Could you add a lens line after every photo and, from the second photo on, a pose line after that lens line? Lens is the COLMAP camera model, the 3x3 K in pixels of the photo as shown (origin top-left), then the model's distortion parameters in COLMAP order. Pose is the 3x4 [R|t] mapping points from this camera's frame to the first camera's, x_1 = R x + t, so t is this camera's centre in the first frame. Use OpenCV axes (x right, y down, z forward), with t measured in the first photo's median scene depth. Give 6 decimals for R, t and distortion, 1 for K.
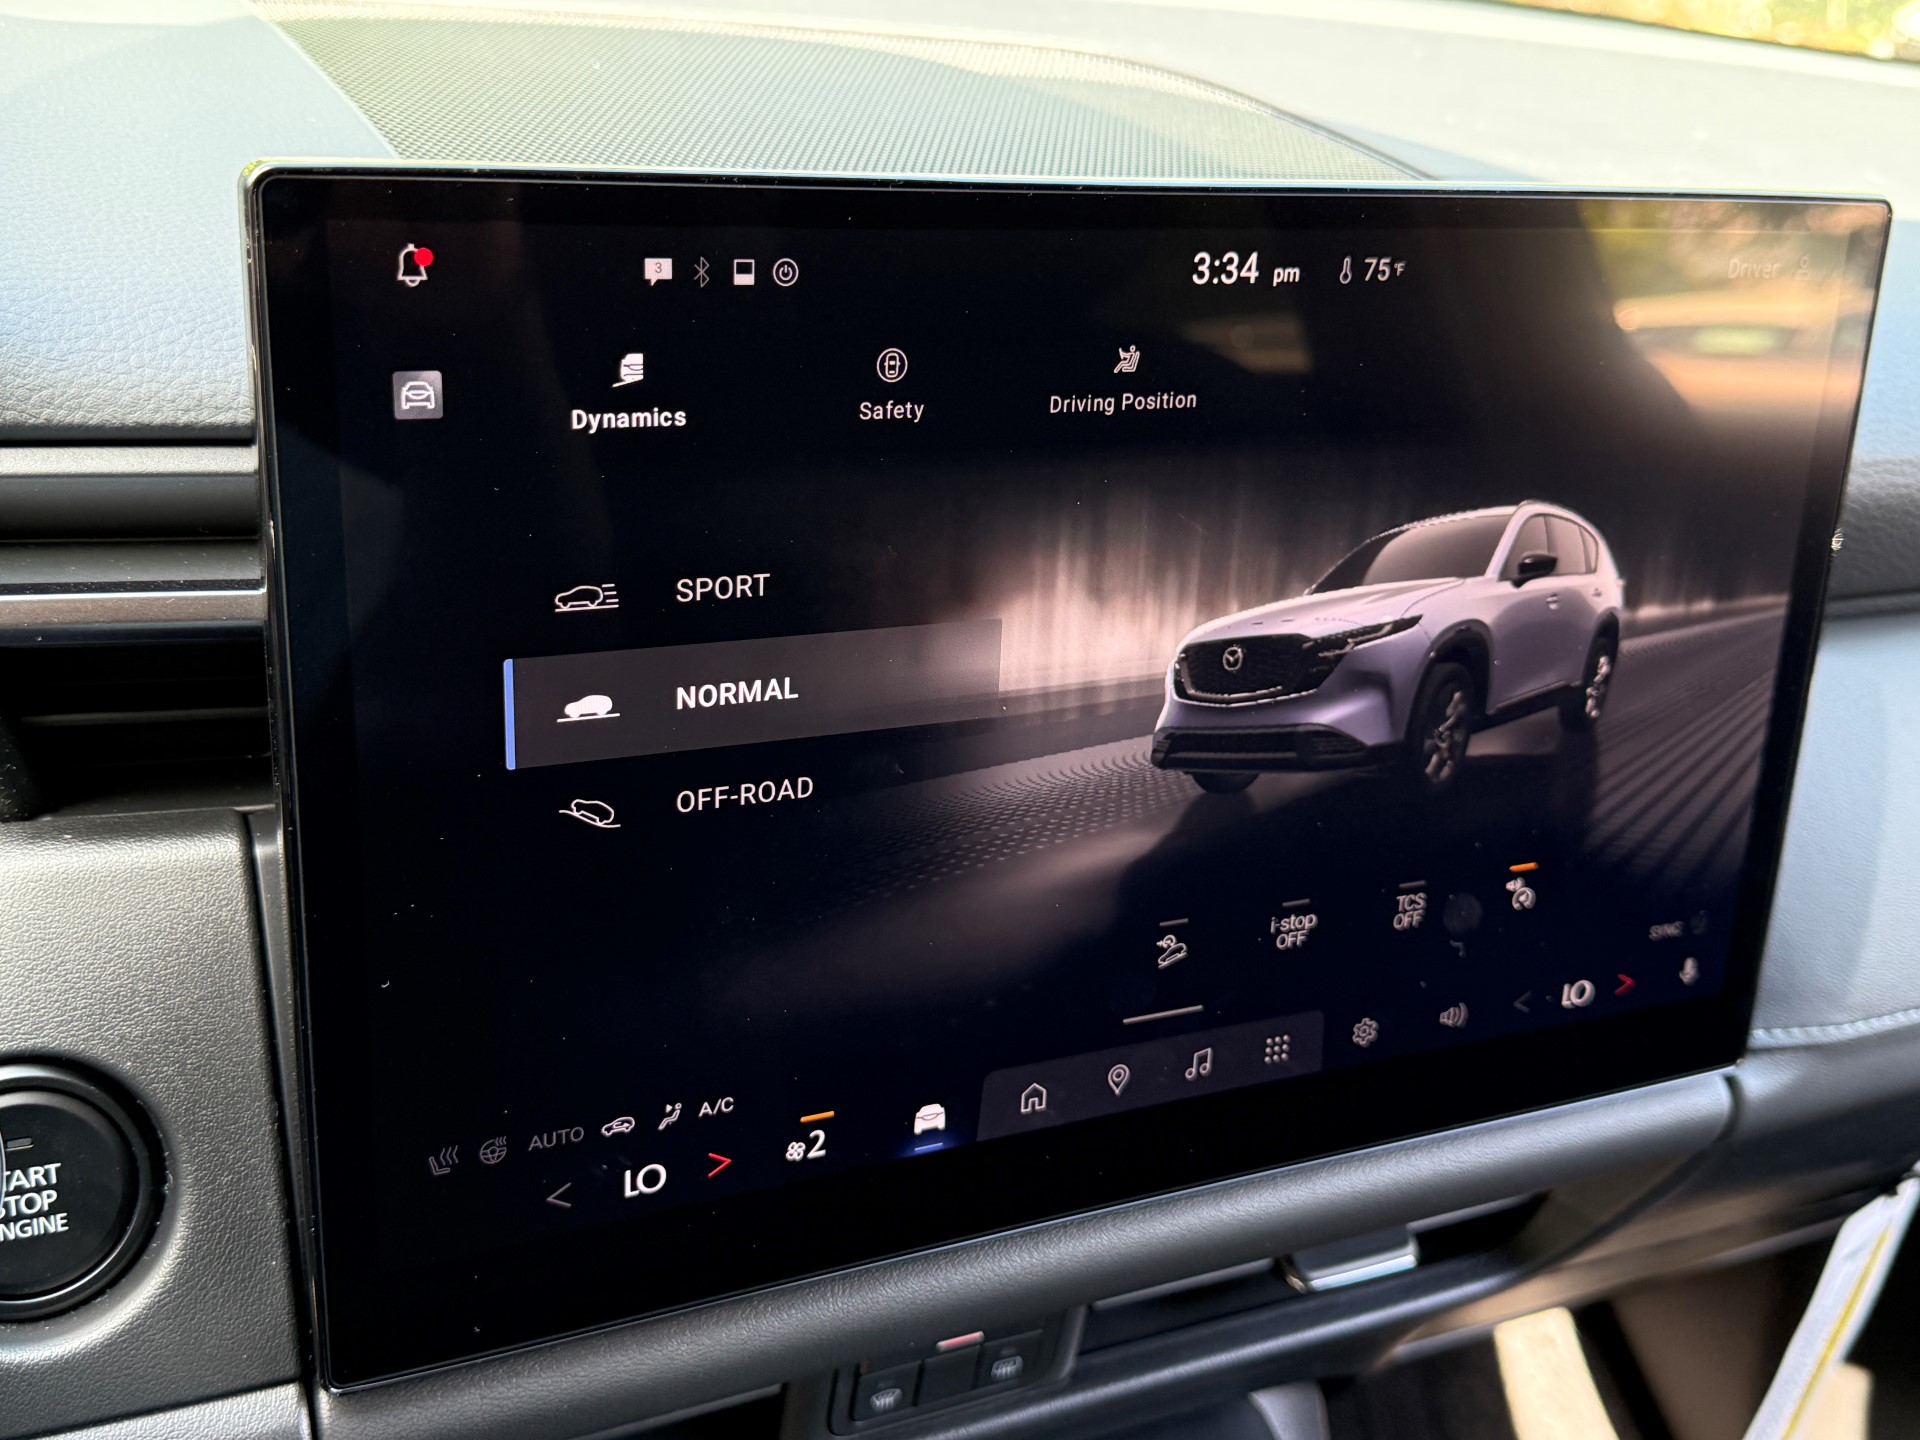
lens RADIAL K [[2014.8, 0, 965.8], [0, 2014.8, 715.8], [0, 0, 1]] dist [0.189615, -0.527386]
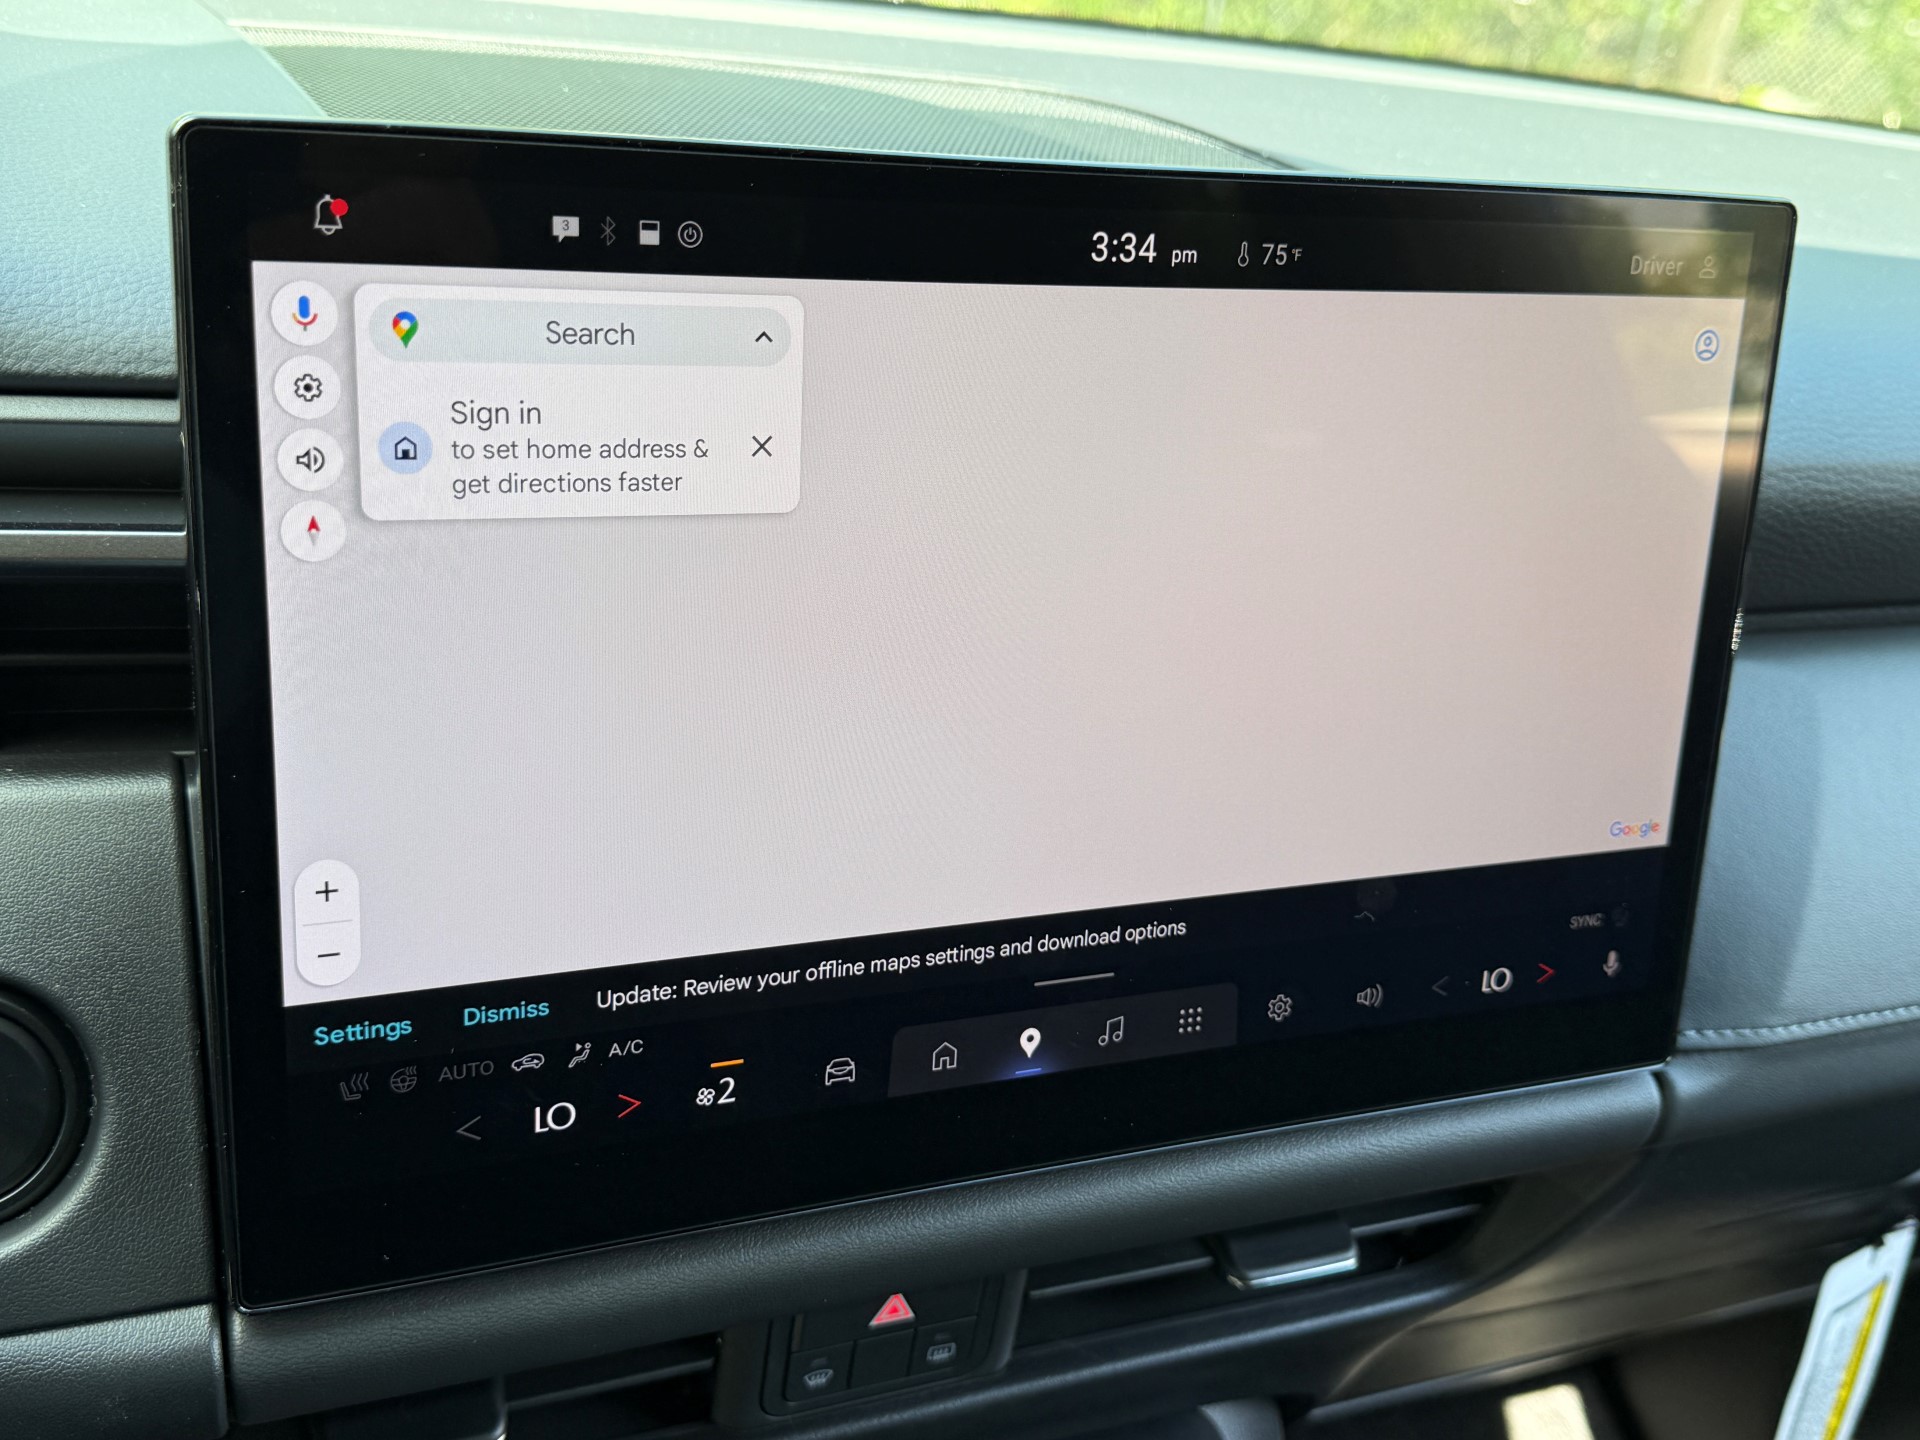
lens RADIAL K [[2008.7, 0, 960.0], [0, 2008.7, 720.0], [0, 0, 1]] dist [0.193504, -0.516029]
pose [[0.999465, 0.010196, -0.031090, 0.077161], [-0.011795, 0.998594, -0.051677, 0.076846], [0.030519, 0.052017, 0.998180, -0.032067]]
